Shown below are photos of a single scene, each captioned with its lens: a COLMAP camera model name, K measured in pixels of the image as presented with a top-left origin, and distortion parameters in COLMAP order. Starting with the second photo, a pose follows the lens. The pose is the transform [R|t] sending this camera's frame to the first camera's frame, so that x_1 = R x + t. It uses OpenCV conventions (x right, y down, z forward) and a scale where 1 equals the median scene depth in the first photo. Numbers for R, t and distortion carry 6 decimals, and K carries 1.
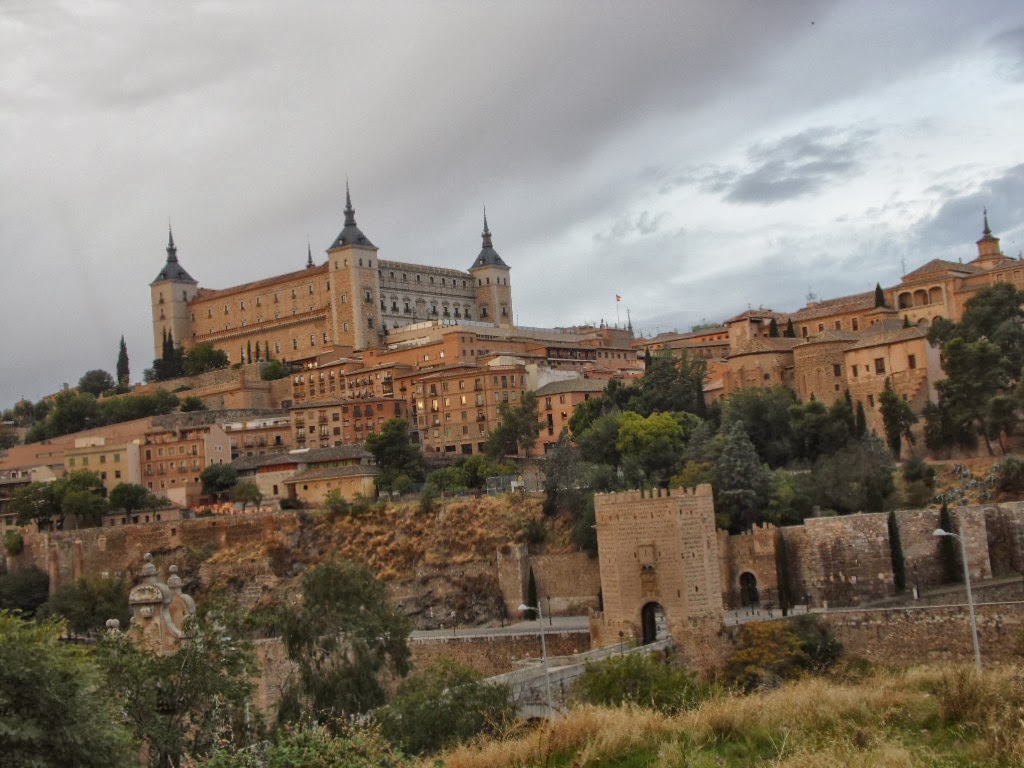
lens RADIAL K [[1471.9, 0, 513.4], [0, 1471.9, 382.6], [0, 0, 1]] dist [0.177696, 0.000000]
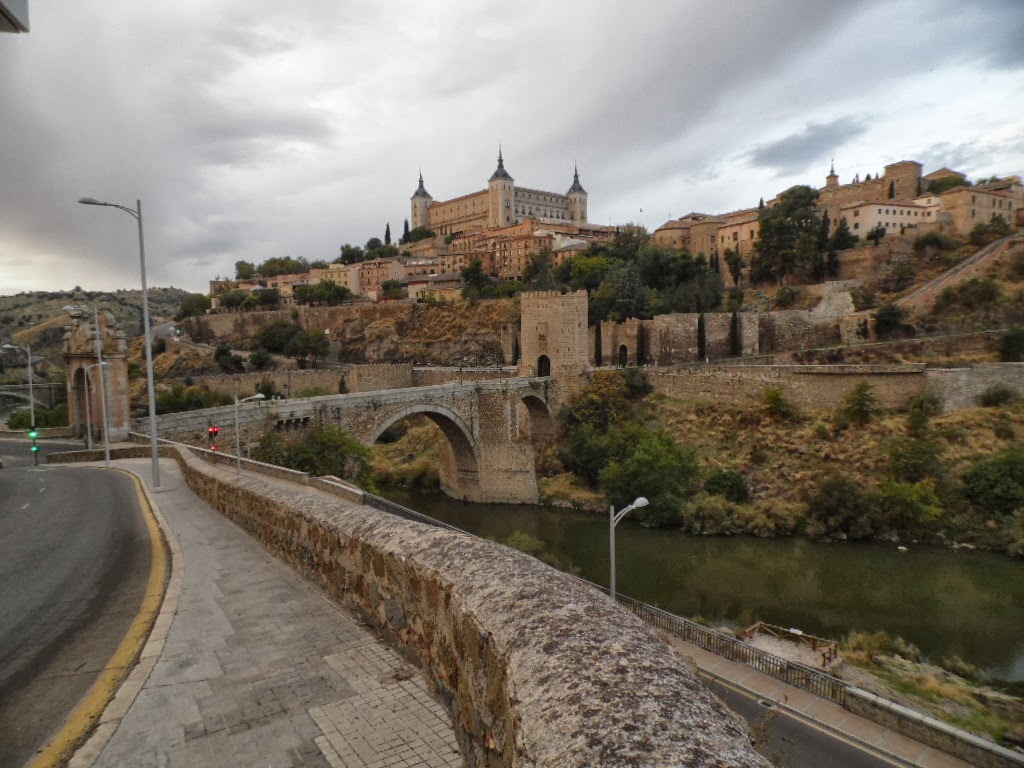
lens RADIAL K [[680.7, 0, 511.4], [0, 680.7, 385.6], [0, 0, 1]] dist [0.010428, -0.001613]
pose [[0.983165, 0.069197, -0.169110, 0.132696], [-0.038456, 0.983148, 0.178718, 0.027598], [0.178627, -0.169206, 0.969258, 0.139601]]
